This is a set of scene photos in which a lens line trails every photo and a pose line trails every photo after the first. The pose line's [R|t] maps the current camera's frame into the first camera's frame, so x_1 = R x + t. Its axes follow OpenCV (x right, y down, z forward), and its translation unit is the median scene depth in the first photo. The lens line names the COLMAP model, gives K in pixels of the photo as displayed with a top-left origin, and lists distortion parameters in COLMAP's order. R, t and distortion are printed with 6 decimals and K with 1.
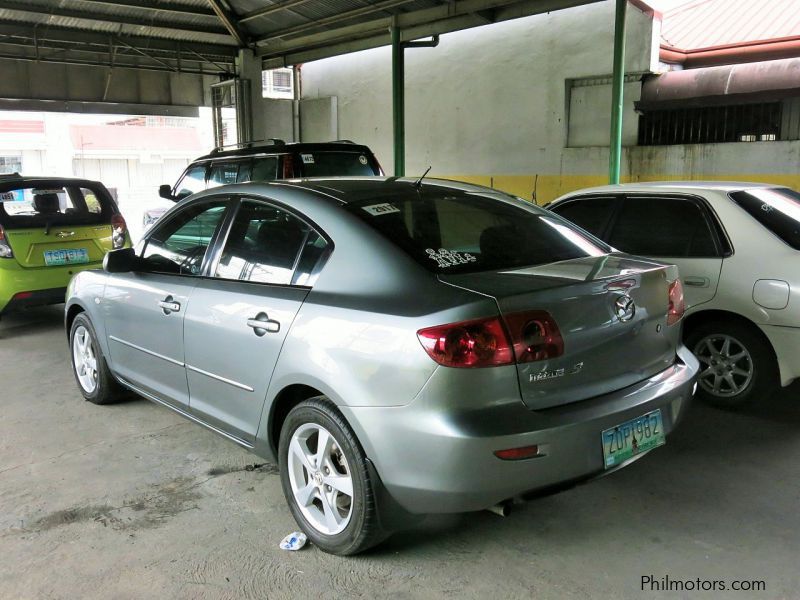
lens RADIAL K [[761.2, 0, 400.0], [0, 761.2, 300.0], [0, 0, 1]] dist [-0.001321, -0.003985]
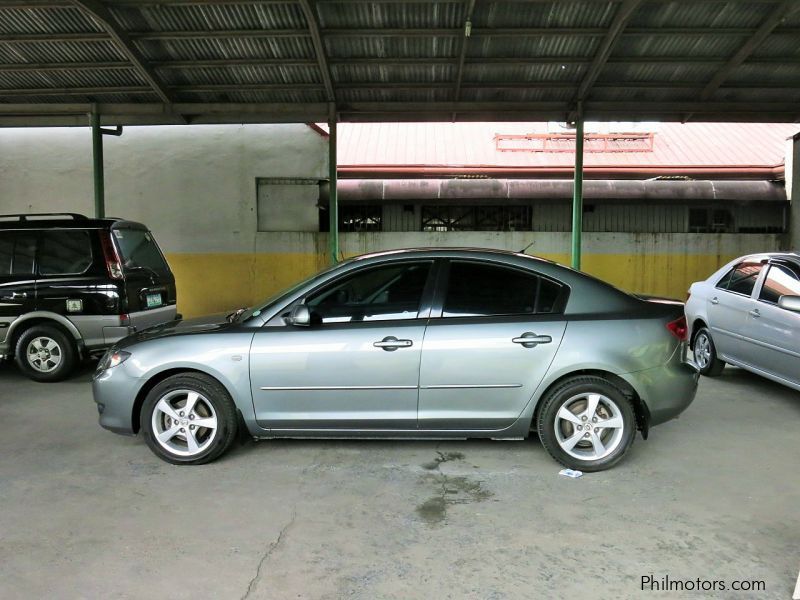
lens RADIAL K [[687.1, 0, 400.0], [0, 687.1, 300.0], [0, 0, 1]] dist [-0.001785, 0.001714]
pose [[0.683328, -0.040412, 0.728993, -0.451759], [0.118088, 0.991438, -0.055730, 0.000667], [-0.720499, 0.124167, 0.682249, 0.082590]]
